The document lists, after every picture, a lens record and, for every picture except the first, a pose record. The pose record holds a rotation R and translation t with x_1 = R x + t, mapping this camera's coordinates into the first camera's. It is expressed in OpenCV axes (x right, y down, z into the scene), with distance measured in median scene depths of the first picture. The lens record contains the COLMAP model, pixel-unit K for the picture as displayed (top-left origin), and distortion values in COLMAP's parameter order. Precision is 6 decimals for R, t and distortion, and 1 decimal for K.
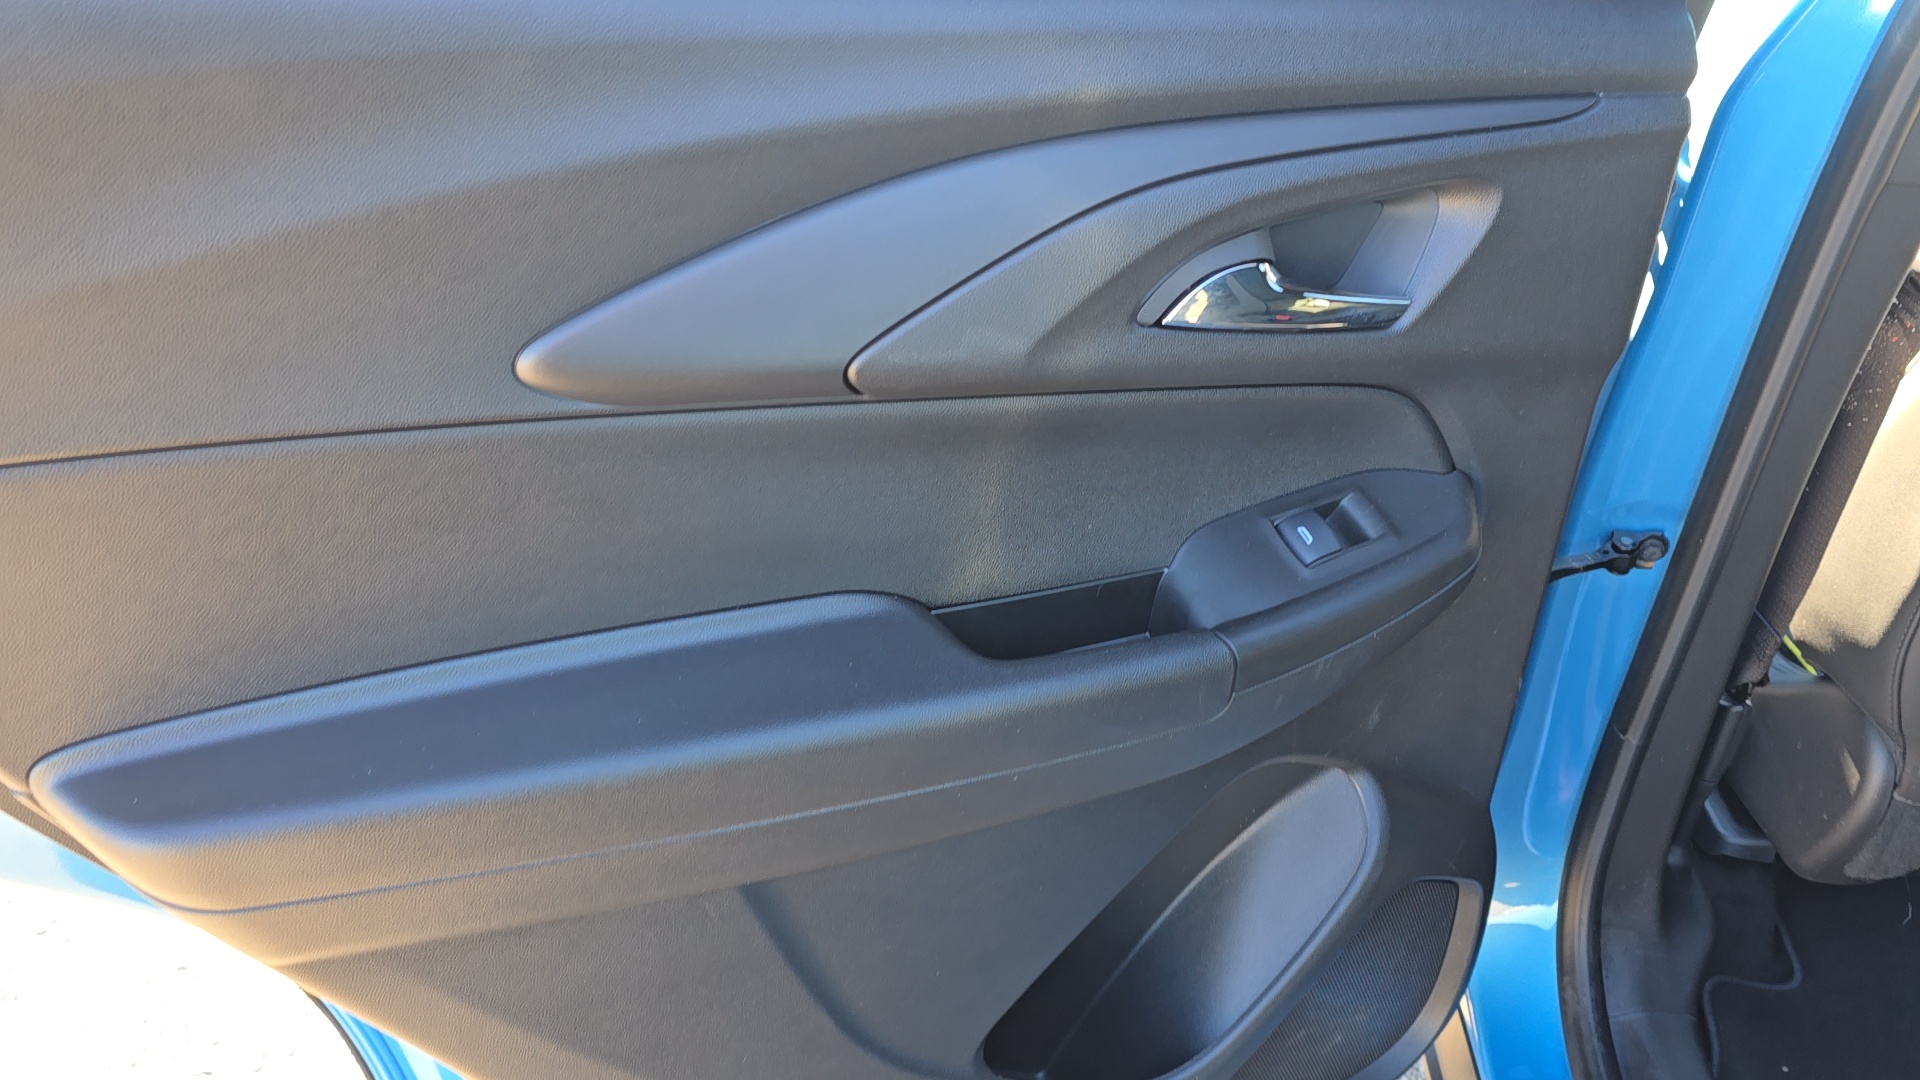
lens RADIAL K [[1594.0, 0, 965.4], [0, 1594.0, 543.5], [0, 0, 1]] dist [-0.014325, 0.012360]
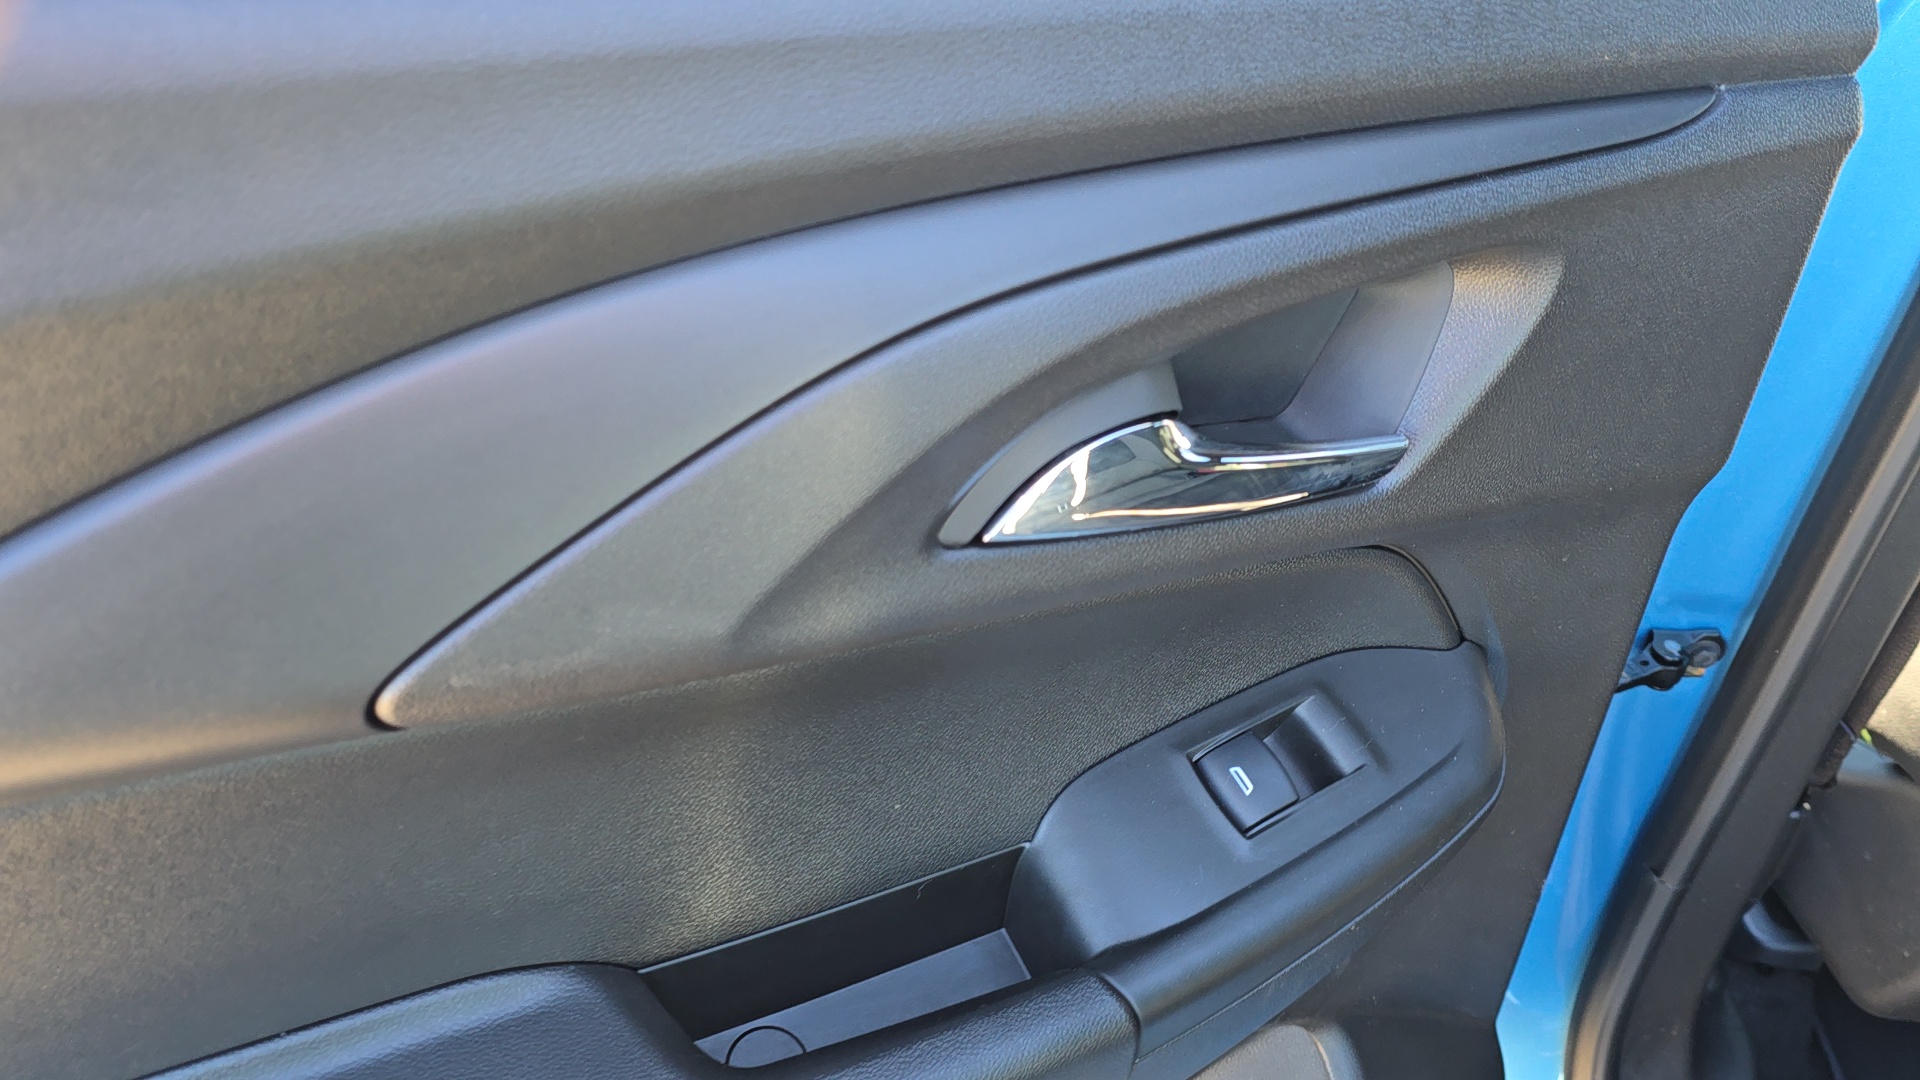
lens RADIAL K [[1594.0, 0, 958.1], [0, 1594.0, 534.8], [0, 0, 1]] dist [-0.014325, 0.012360]
pose [[0.998537, -0.038128, 0.038332, 0.078555], [0.035298, 0.996782, 0.071976, -0.153675], [-0.040953, -0.070518, 0.996669, 0.373382]]
